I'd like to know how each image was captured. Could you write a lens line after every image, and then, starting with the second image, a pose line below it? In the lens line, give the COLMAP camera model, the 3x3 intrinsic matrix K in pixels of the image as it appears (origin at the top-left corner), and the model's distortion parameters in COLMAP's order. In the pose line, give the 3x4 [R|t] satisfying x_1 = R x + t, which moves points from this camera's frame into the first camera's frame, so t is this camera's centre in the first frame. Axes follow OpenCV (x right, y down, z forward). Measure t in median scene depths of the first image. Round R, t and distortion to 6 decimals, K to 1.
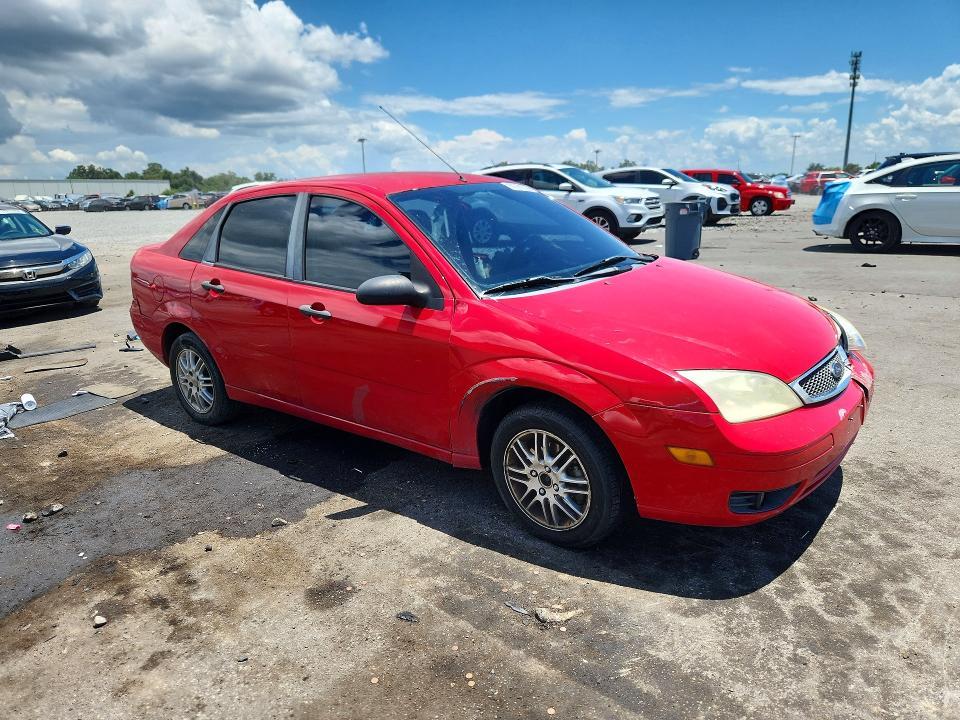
lens RADIAL K [[706.8, 0, 480.7], [0, 706.8, 343.1], [0, 0, 1]] dist [0.076946, -0.085347]
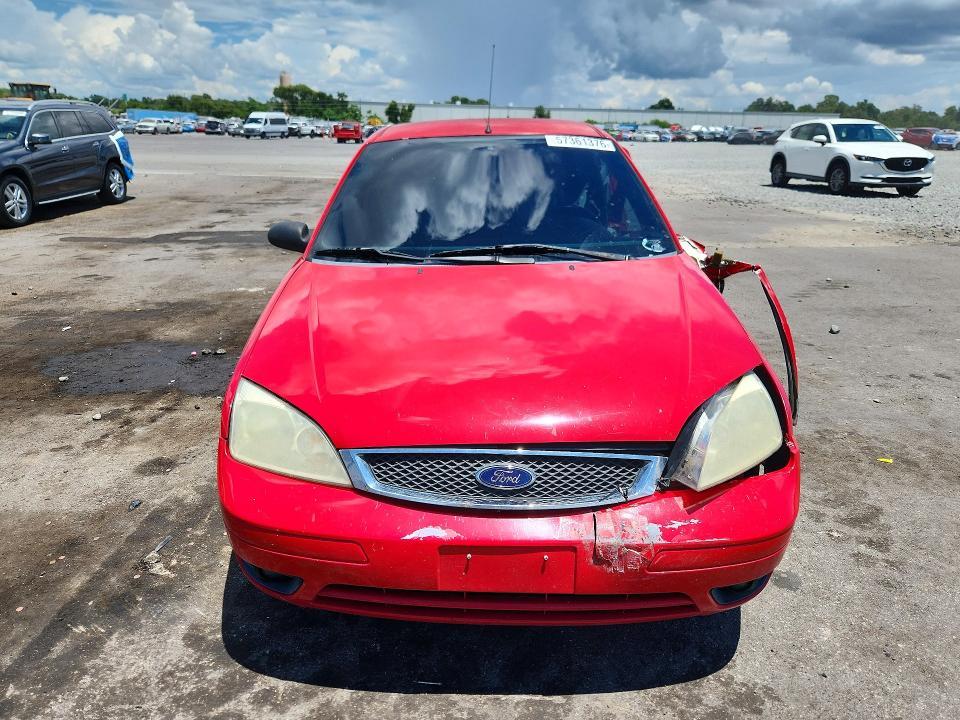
lens RADIAL K [[706.8, 0, 480.7], [0, 706.8, 343.1], [0, 0, 1]] dist [0.076946, -0.085347]
pose [[0.584859, 0.268452, -0.765424, 0.092806], [-0.199640, 0.962258, 0.184941, -0.017904], [0.786183, 0.044645, 0.616379, 0.061785]]
